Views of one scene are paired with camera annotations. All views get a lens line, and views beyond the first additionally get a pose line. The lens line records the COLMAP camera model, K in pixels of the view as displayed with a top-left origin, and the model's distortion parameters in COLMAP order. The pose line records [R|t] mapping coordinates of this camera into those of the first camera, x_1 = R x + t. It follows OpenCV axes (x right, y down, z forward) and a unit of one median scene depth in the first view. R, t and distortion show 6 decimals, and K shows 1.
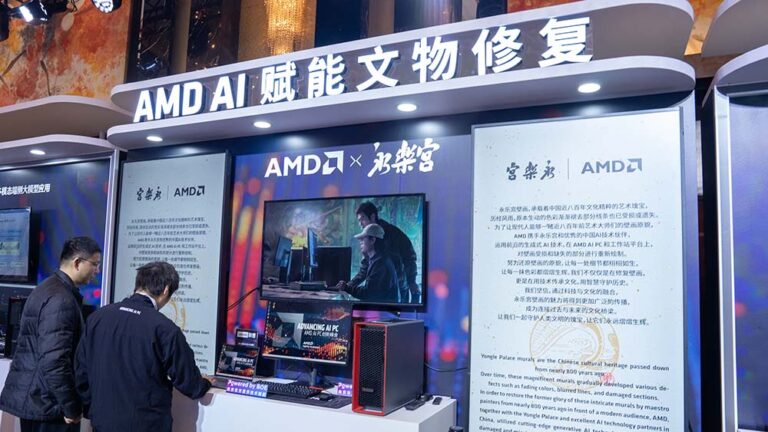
lens RADIAL K [[618.0, 0, 384.0], [0, 618.0, 216.0], [0, 0, 1]] dist [-0.042864, 0.001714]
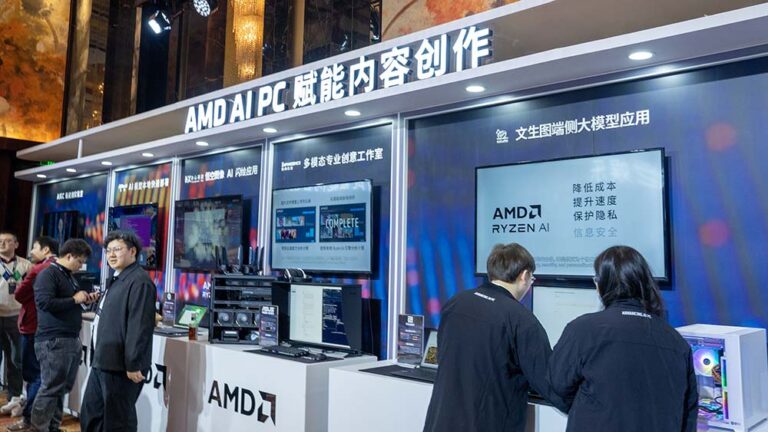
lens RADIAL K [[706.3, 0, 384.9], [0, 706.3, 187.8], [0, 0, 1]] dist [-0.015375, -0.008948]
pose [[0.948019, -0.030692, -0.316730, 0.447855], [0.027651, 0.999518, -0.014093, -0.012532], [0.317010, 0.004603, 0.948411, -0.232770]]
